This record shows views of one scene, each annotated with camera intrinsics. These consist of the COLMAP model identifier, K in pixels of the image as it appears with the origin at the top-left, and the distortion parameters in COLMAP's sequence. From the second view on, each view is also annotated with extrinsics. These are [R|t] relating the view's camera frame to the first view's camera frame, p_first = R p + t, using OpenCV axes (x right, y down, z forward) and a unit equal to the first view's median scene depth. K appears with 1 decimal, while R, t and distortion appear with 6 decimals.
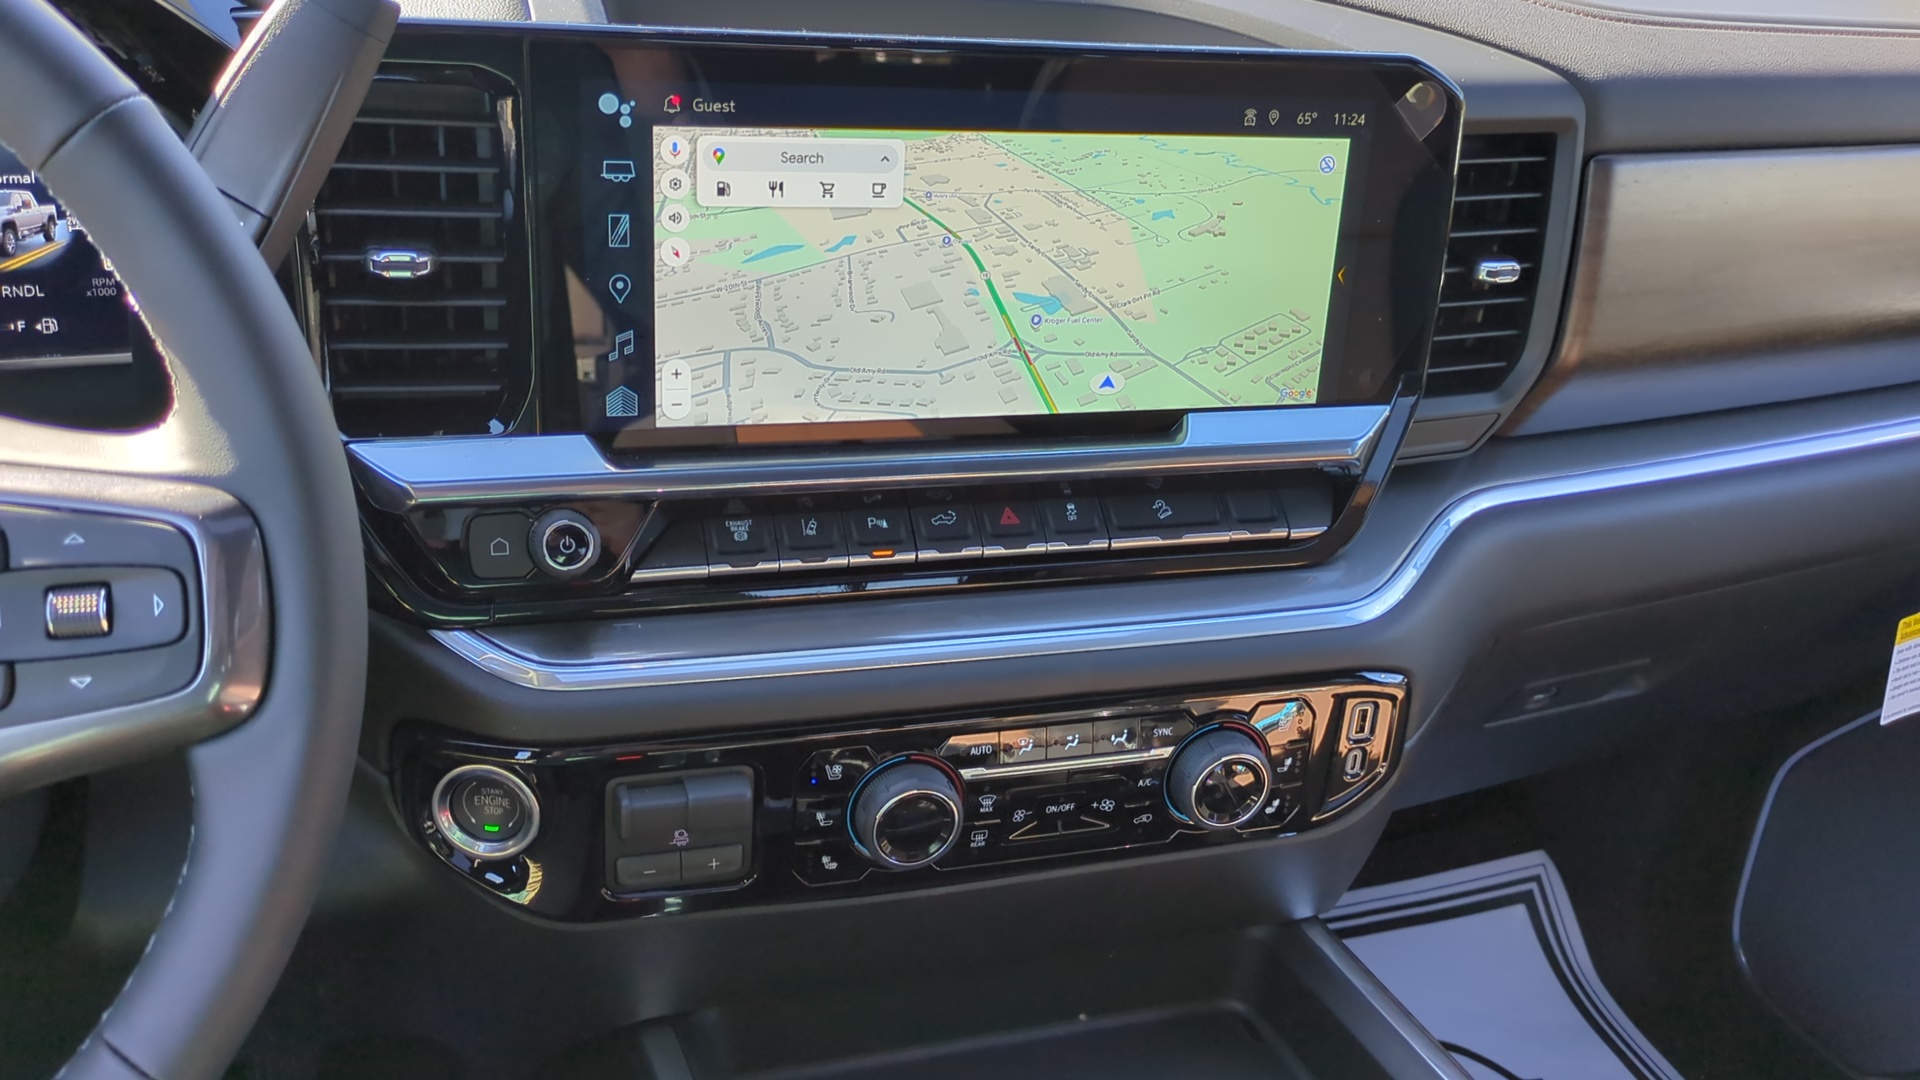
lens RADIAL K [[1666.0, 0, 960.0], [0, 1666.0, 540.0], [0, 0, 1]] dist [0.063367, -0.014150]
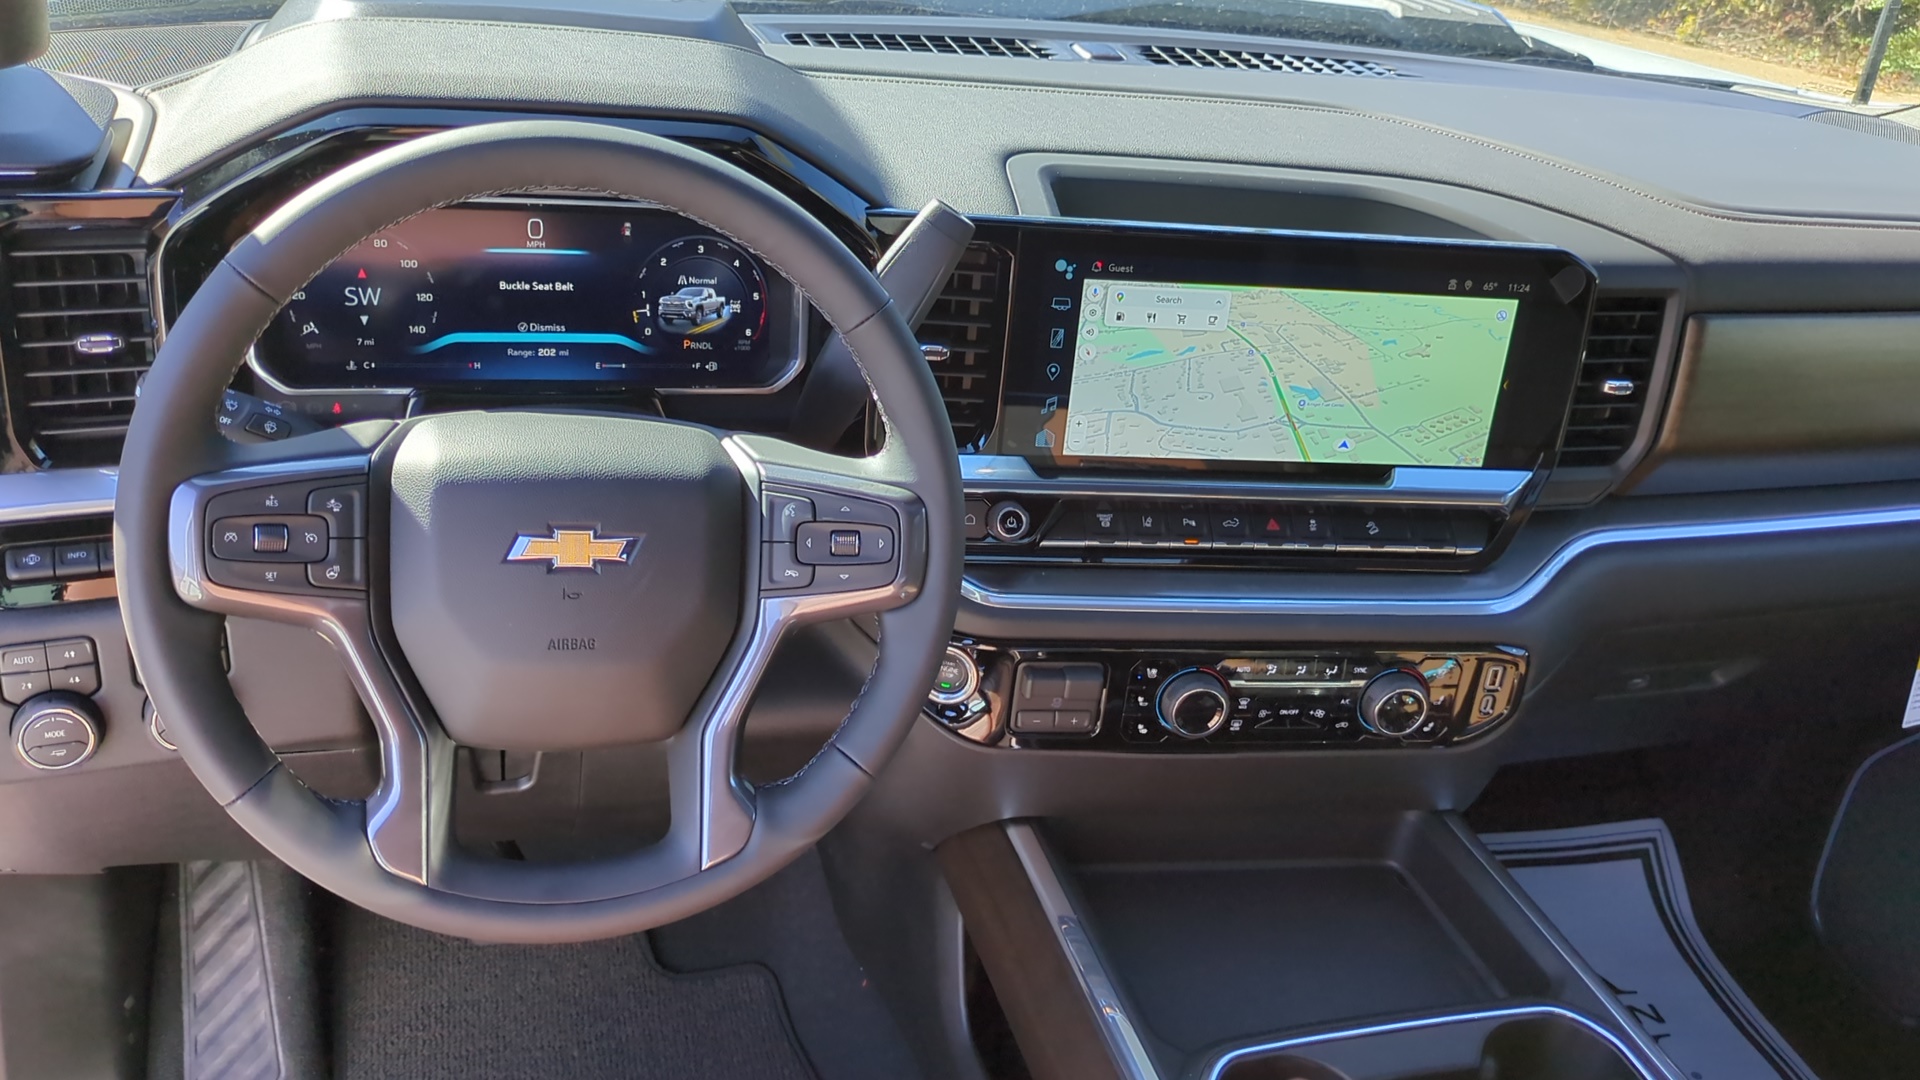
lens RADIAL K [[1666.0, 0, 960.0], [0, 1666.0, 540.0], [0, 0, 1]] dist [0.063367, -0.014150]
pose [[0.989794, 0.085783, -0.113798, -0.082349], [-0.083413, 0.996190, 0.025439, -0.015516], [0.115547, -0.015687, 0.993178, -0.603841]]
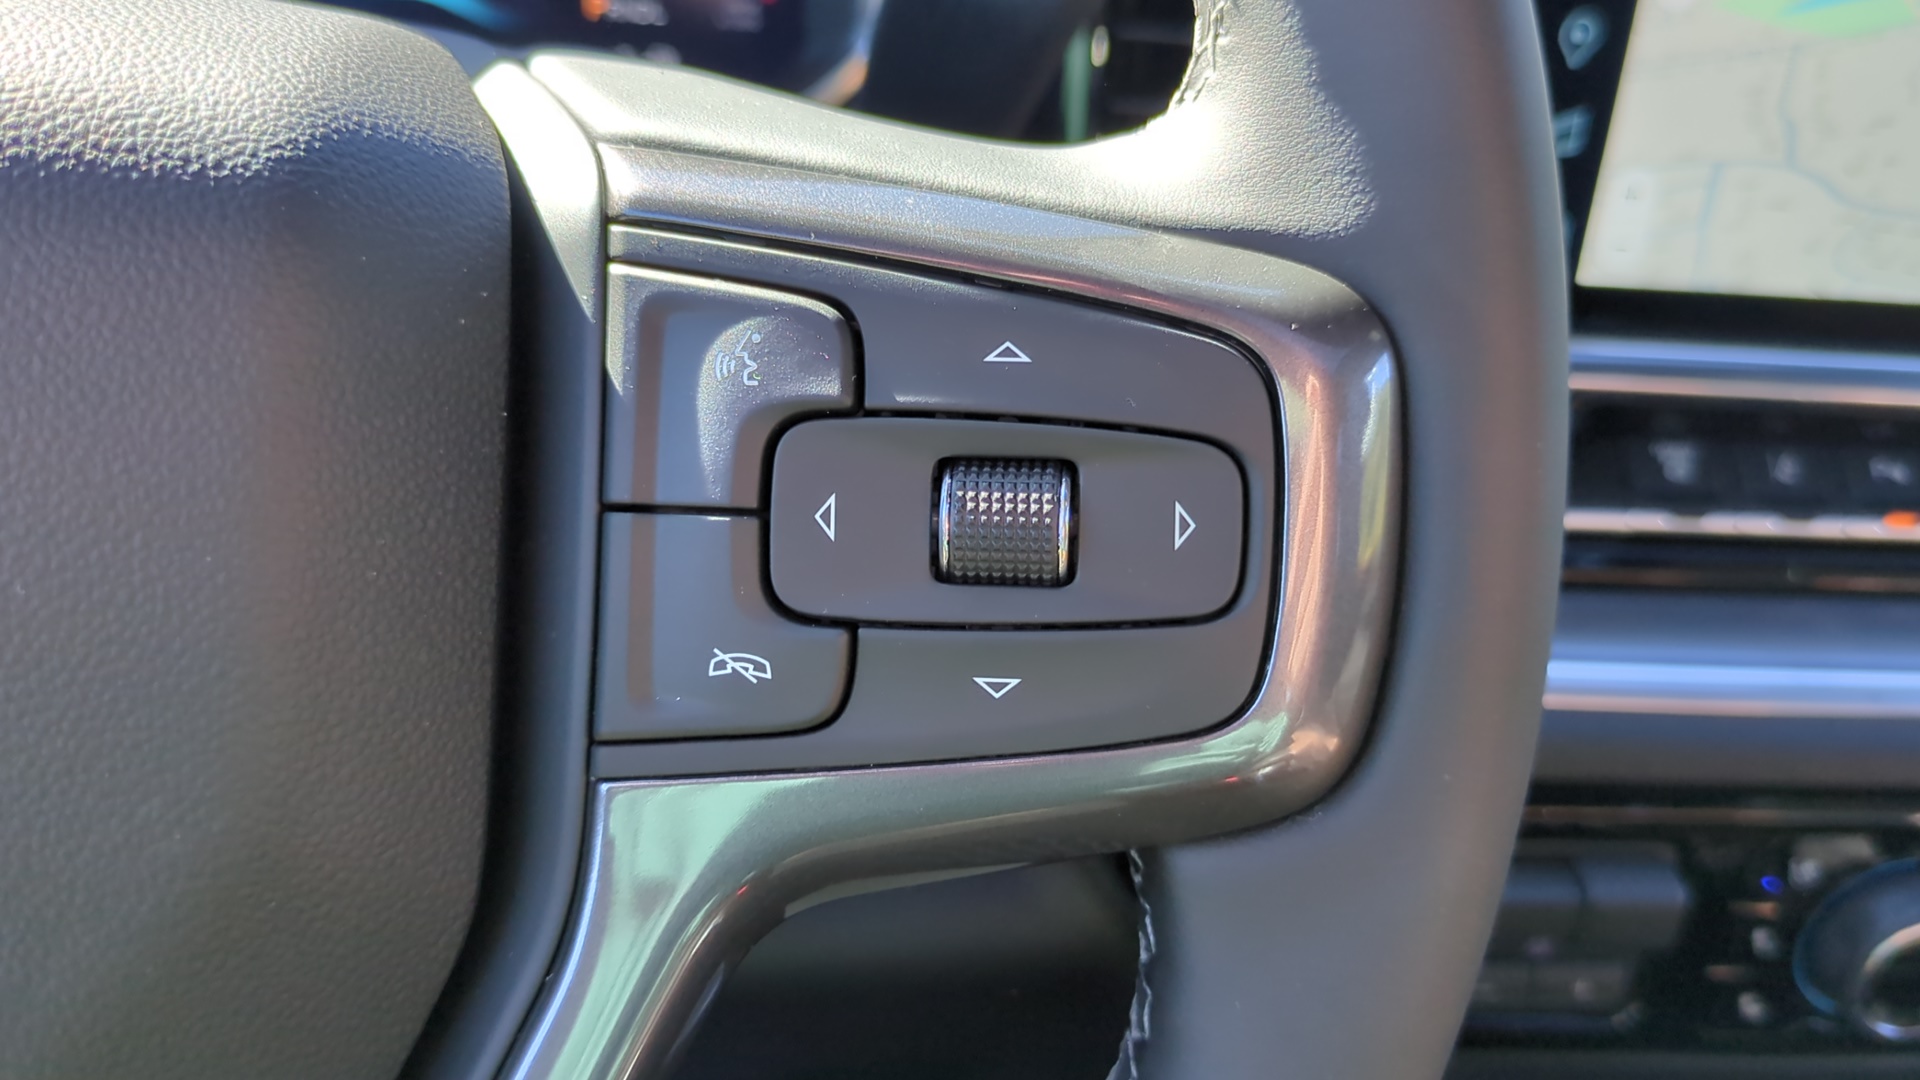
lens RADIAL K [[1639.3, 0, 960.0], [0, 1639.3, 540.0], [0, 0, 1]] dist [-0.005778, -0.005591]
pose [[0.976406, 0.103934, -0.189288, -0.261180], [-0.095280, 0.993969, 0.054280, 0.014500], [0.193788, -0.034964, 0.980420, 0.339896]]
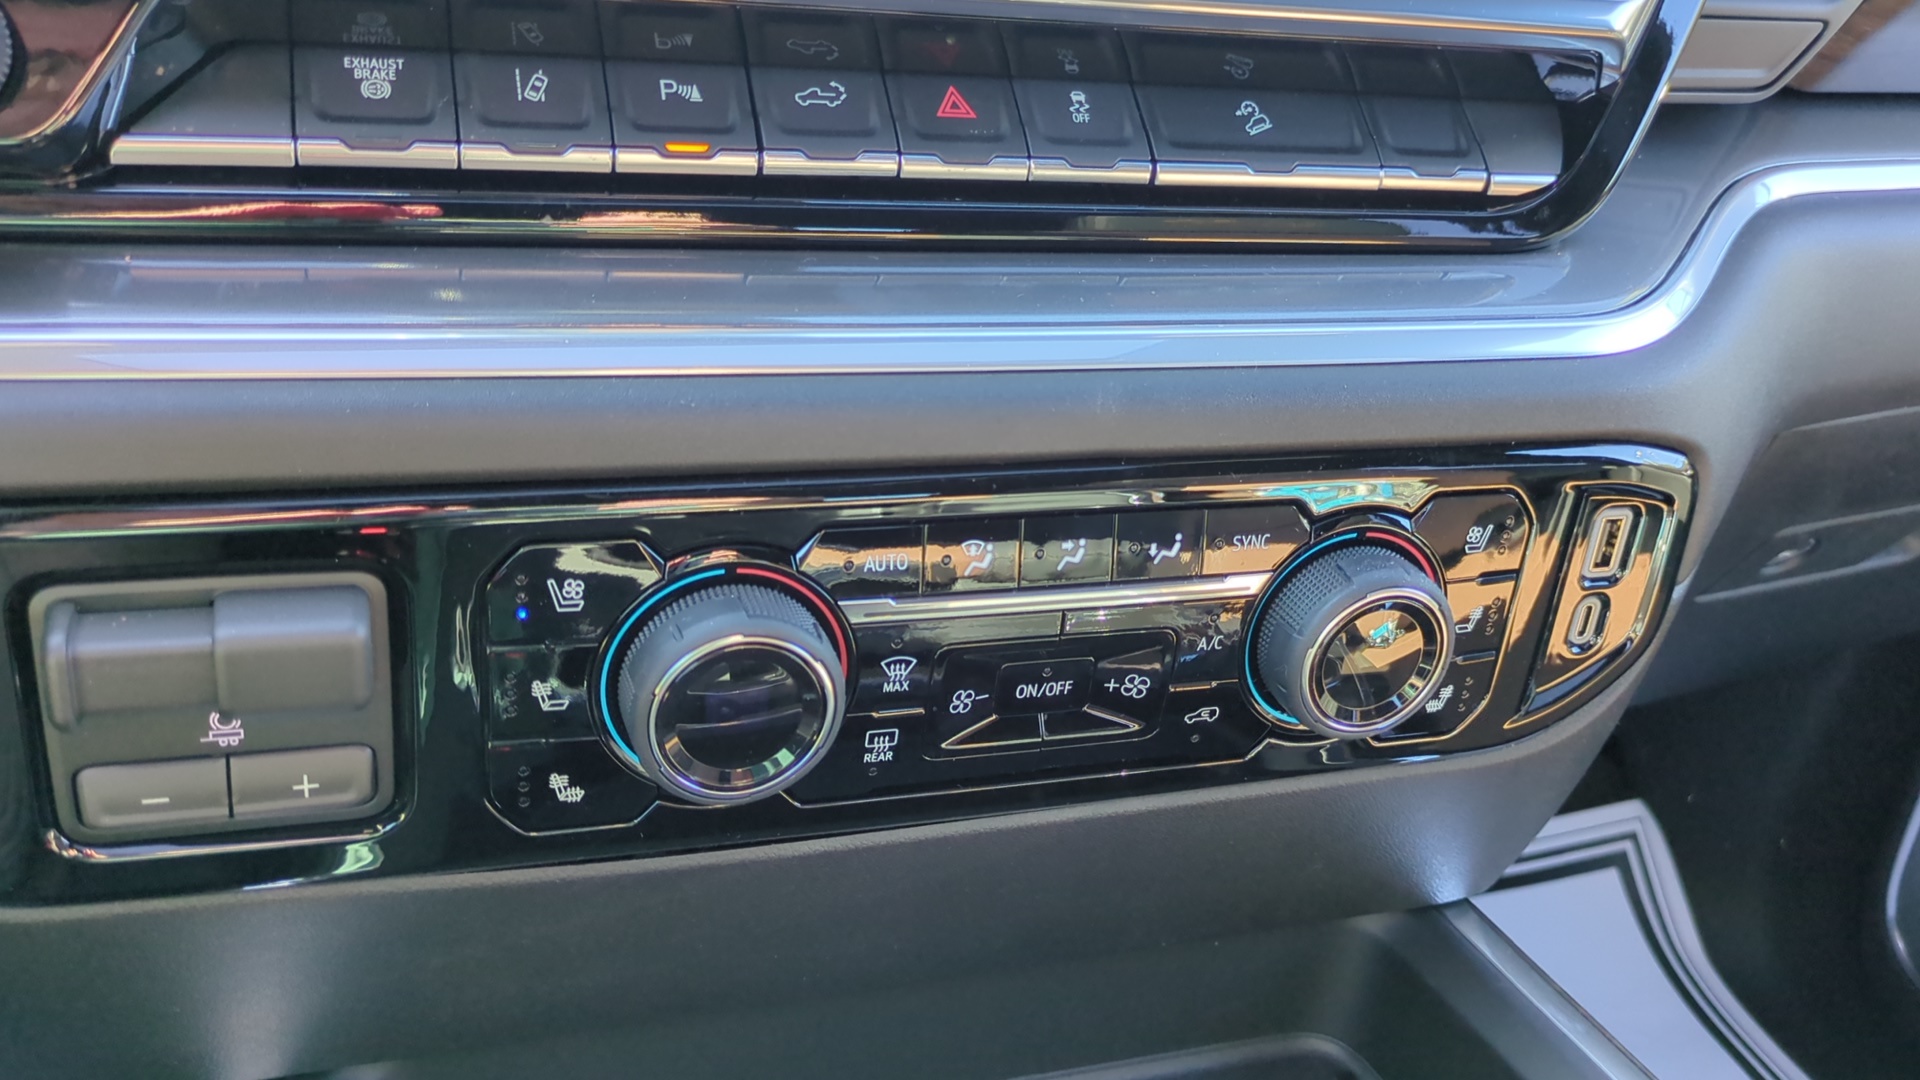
lens RADIAL K [[1666.0, 0, 960.0], [0, 1666.0, 540.0], [0, 0, 1]] dist [0.063367, -0.014150]
pose [[0.999441, 0.019862, 0.026904, 0.020330], [-0.020668, 0.999335, 0.030028, 0.101461], [-0.026289, -0.030567, 0.999187, 0.500607]]
